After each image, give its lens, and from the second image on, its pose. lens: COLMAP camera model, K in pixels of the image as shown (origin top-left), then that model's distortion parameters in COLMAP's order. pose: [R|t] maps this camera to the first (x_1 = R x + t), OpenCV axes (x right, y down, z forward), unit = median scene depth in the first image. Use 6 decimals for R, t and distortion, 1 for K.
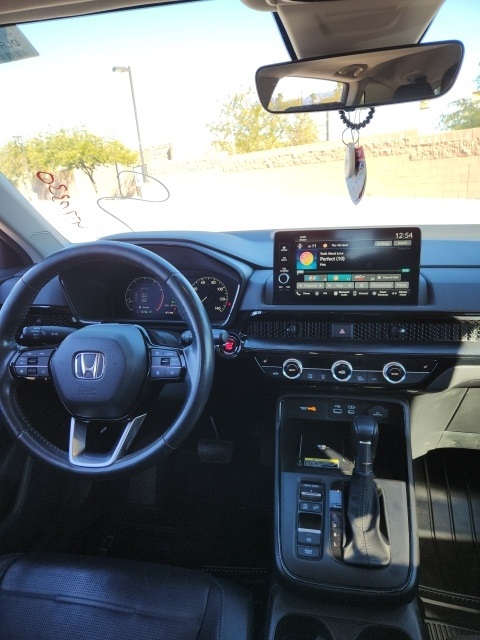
lens RADIAL K [[453.5, 0, 240.8], [0, 453.5, 316.4], [0, 0, 1]] dist [0.046462, -0.024753]
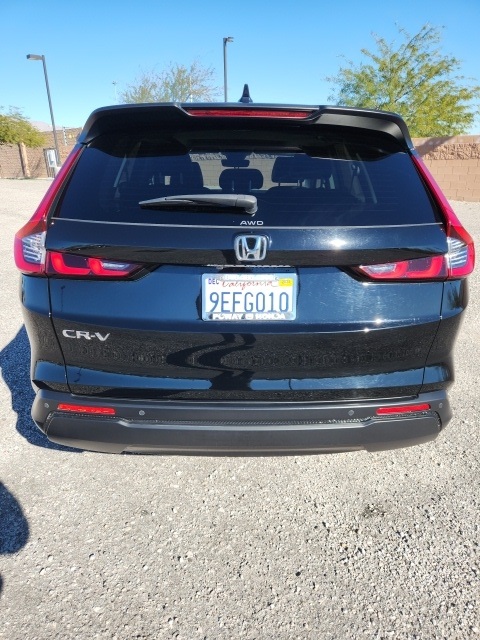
lens RADIAL K [[453.5, 0, 241.5], [0, 453.5, 316.5], [0, 0, 1]] dist [0.046462, -0.024753]
pose [[0.970685, -0.016455, 0.239793, -0.061798], [0.012675, 0.999770, 0.017297, 0.055304], [-0.240023, -0.013751, 0.970670, -0.170447]]
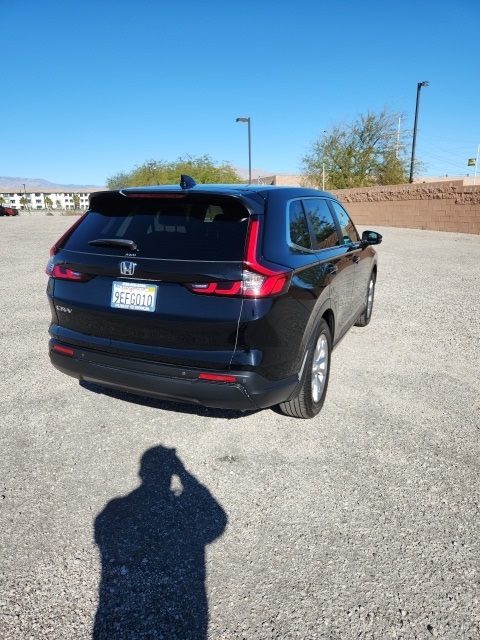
lens RADIAL K [[453.5, 0, 238.0], [0, 453.5, 325.8], [0, 0, 1]] dist [0.046462, -0.024753]
pose [[0.975368, 0.109629, -0.191413, 0.034784], [-0.115604, 0.993088, -0.020300, 0.062824], [0.187865, 0.041928, 0.981300, -0.237049]]
